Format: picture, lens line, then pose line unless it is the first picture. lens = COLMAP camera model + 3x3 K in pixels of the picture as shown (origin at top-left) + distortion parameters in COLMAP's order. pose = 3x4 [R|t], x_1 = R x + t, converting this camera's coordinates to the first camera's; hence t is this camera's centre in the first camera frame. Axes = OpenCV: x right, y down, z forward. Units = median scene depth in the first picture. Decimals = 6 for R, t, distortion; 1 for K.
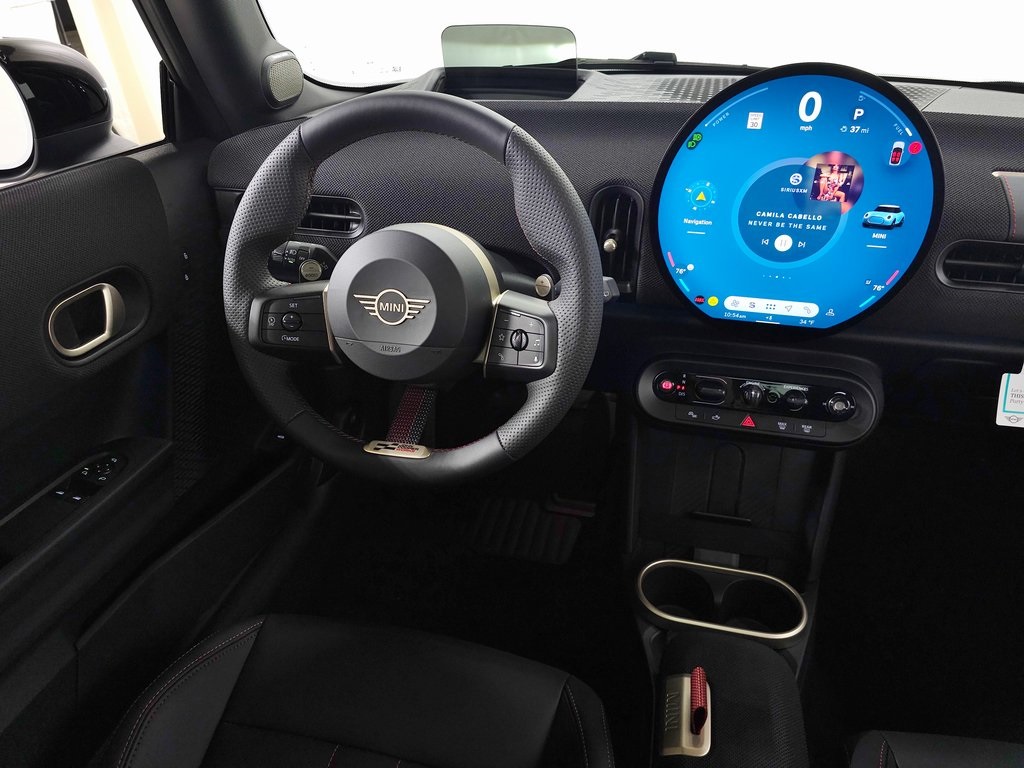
lens RADIAL K [[698.9, 0, 512.0], [0, 698.9, 384.0], [0, 0, 1]] dist [0.051044, -0.071225]
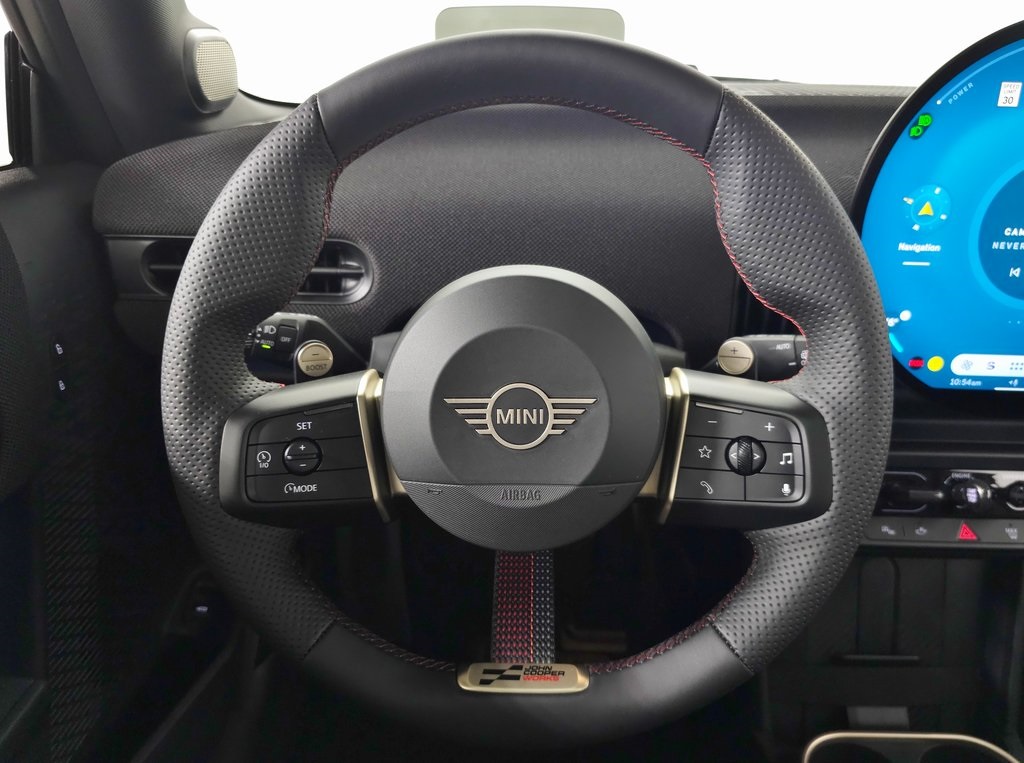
lens RADIAL K [[698.9, 0, 512.0], [0, 698.9, 381.5], [0, 0, 1]] dist [0.051044, -0.071225]
pose [[0.978372, -0.073267, 0.193443, -0.256780], [0.093038, 0.991104, -0.095172, -0.079493], [-0.184749, 0.111112, 0.976485, 0.445026]]
